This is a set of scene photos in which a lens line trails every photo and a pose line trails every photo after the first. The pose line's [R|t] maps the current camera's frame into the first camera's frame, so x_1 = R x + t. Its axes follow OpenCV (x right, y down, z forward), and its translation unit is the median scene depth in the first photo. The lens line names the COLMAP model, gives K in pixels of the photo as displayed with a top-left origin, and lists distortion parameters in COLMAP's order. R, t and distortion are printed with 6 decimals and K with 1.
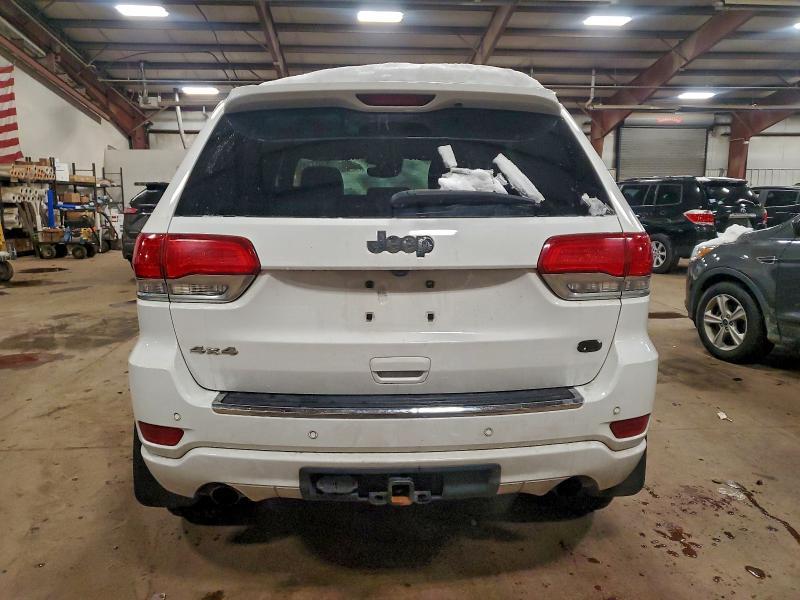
lens RADIAL K [[619.7, 0, 399.8], [0, 619.7, 296.7], [0, 0, 1]] dist [0.011043, 0.005063]
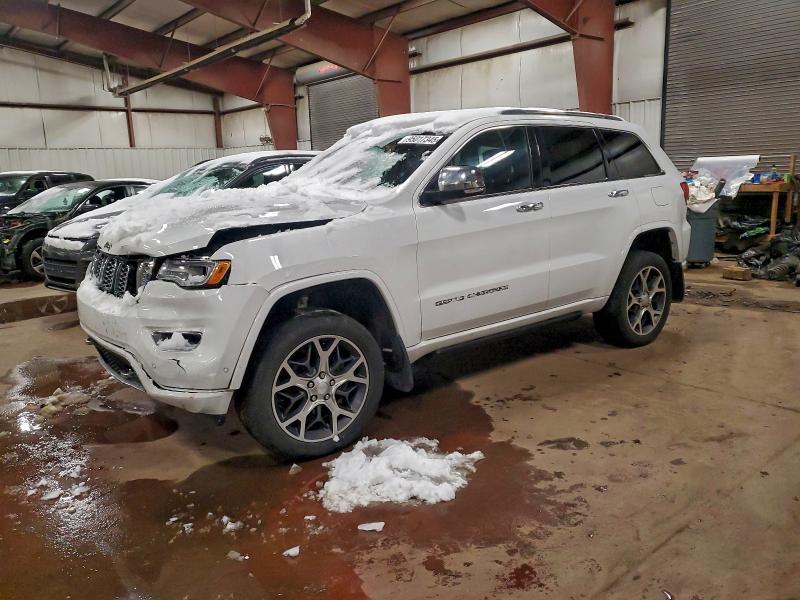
lens RADIAL K [[619.7, 0, 399.9], [0, 619.7, 298.3], [0, 0, 1]] dist [0.011043, 0.005063]
pose [[-0.578487, -0.143419, 0.802984, -0.183747], [0.158697, 0.945822, 0.283260, -0.055872], [-0.800105, 0.291293, -0.524386, 0.336160]]
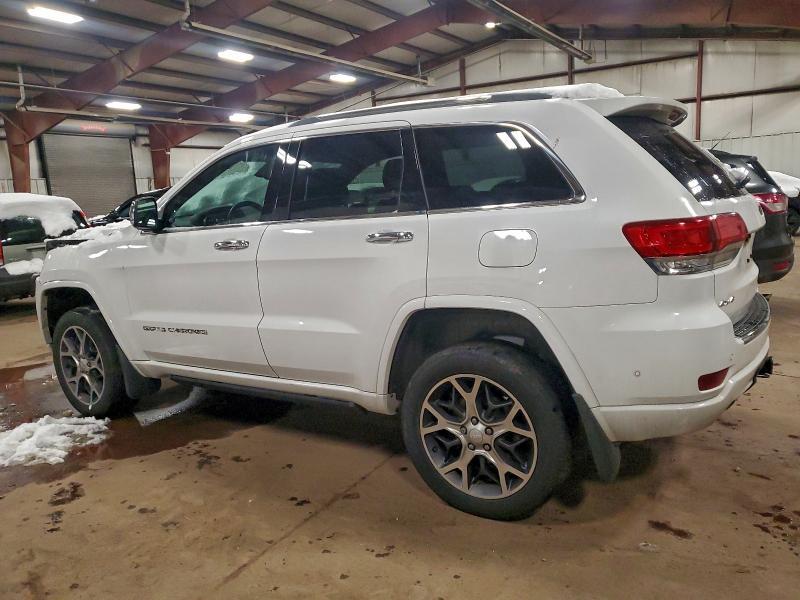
lens RADIAL K [[619.7, 0, 403.2], [0, 619.7, 305.2], [0, 0, 1]] dist [0.011043, 0.005063]
pose [[0.564351, -0.176726, 0.806397, -0.154551], [0.178573, 0.979824, 0.089760, -0.013263], [-0.805990, 0.093344, 0.584523, 0.068971]]
